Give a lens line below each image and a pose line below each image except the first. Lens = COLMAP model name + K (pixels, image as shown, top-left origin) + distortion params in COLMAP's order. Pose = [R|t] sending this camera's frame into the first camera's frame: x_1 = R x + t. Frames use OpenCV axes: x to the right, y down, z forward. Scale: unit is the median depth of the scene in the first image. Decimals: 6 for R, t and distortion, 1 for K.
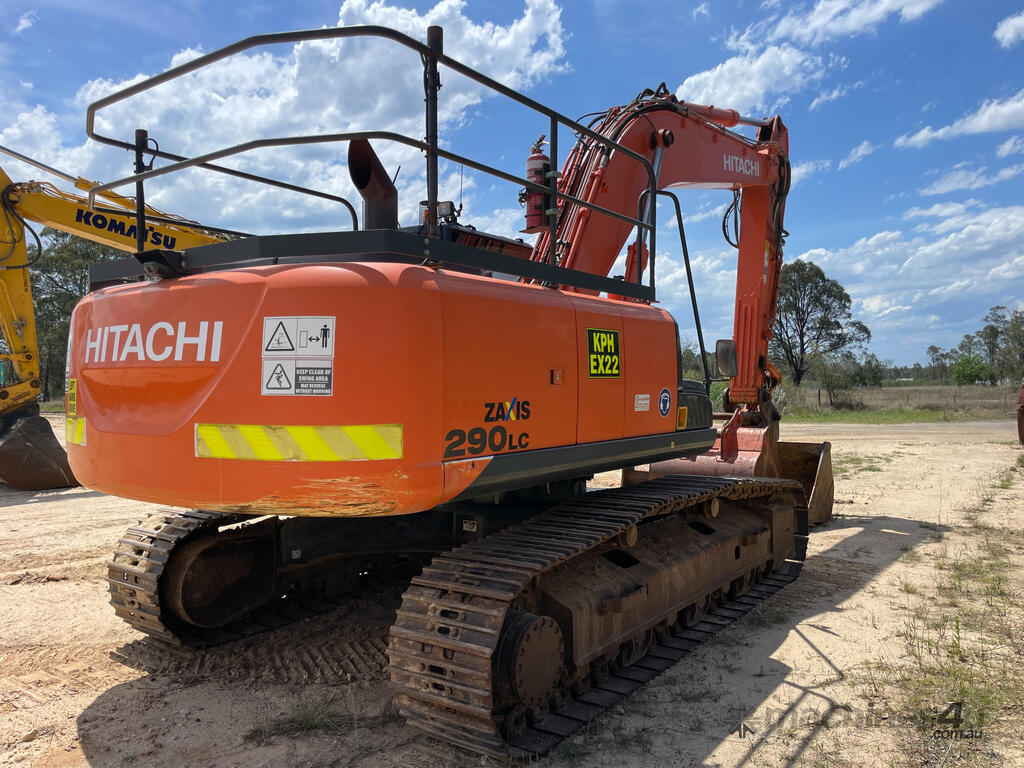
lens RADIAL K [[775.7, 0, 500.1], [0, 775.7, 377.4], [0, 0, 1]] dist [0.075314, -0.099488]
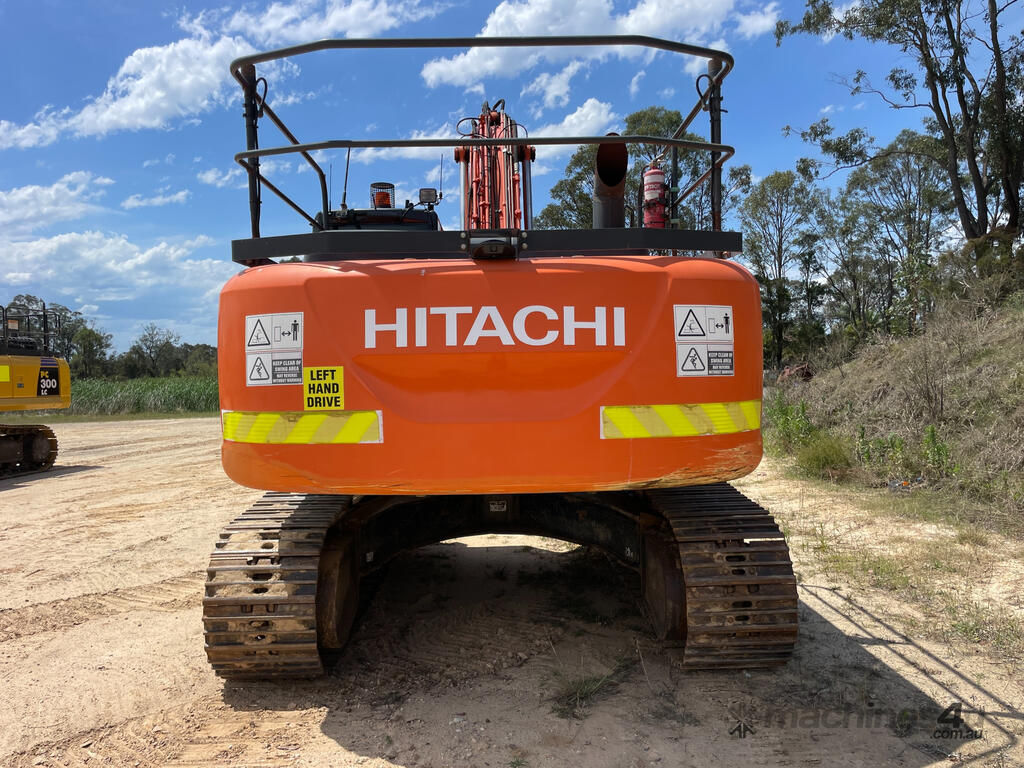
lens RADIAL K [[775.7, 0, 498.1], [0, 775.7, 378.8], [0, 0, 1]] dist [0.075314, -0.099488]
pose [[0.797612, -0.020491, 0.602823, -0.842467], [0.013898, 0.999782, 0.015596, 0.003863], [-0.603011, -0.004061, 0.797723, 0.207976]]
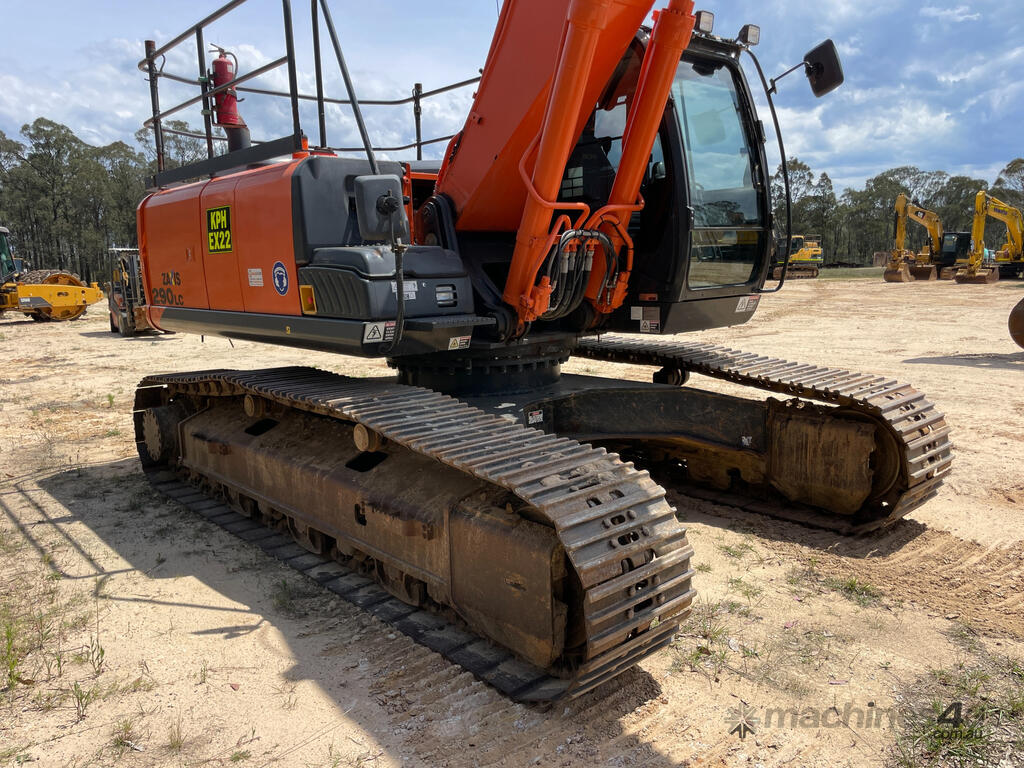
lens RADIAL K [[775.7, 0, 502.6], [0, 775.7, 383.7], [0, 0, 1]] dist [0.075314, -0.099488]
pose [[-0.205389, 0.162307, -0.965128, 1.170398], [0.035392, 0.986739, 0.158410, 0.022261], [0.978040, -0.001622, -0.208410, 1.648793]]
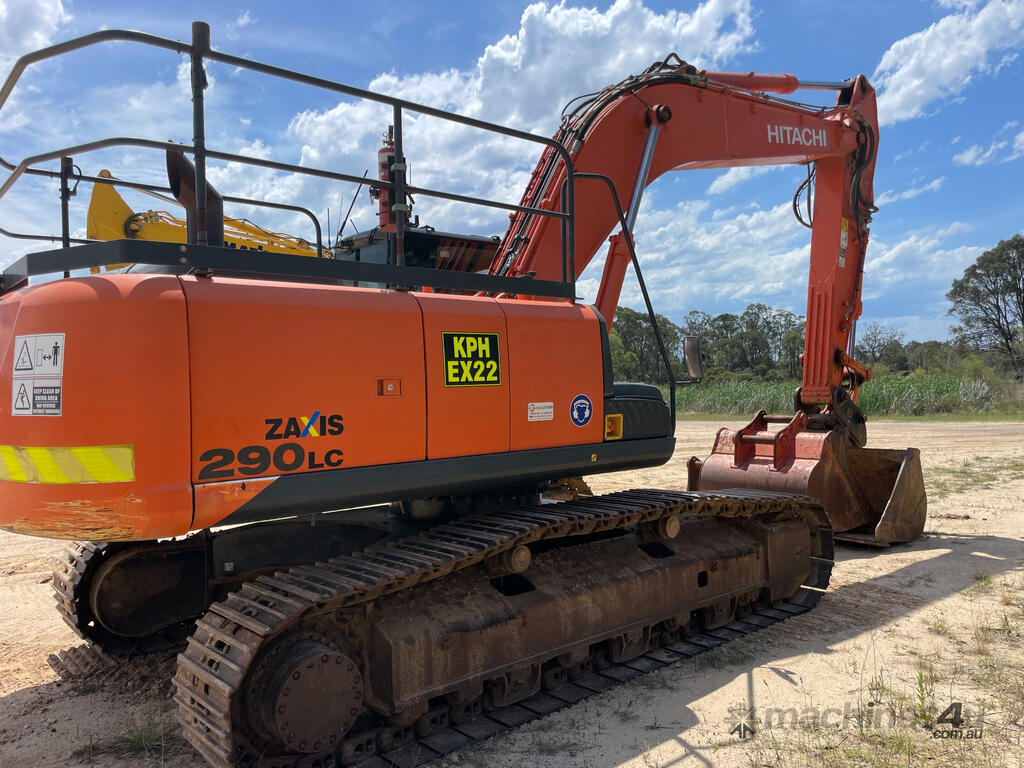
lens RADIAL K [[775.7, 0, 503.1], [0, 775.7, 376.8], [0, 0, 1]] dist [0.075314, -0.099488]
pose [[0.973261, -0.022622, -0.228585, 0.383125], [0.022518, 0.999742, -0.003061, -0.006696], [0.228595, -0.002168, 0.973519, 0.126630]]
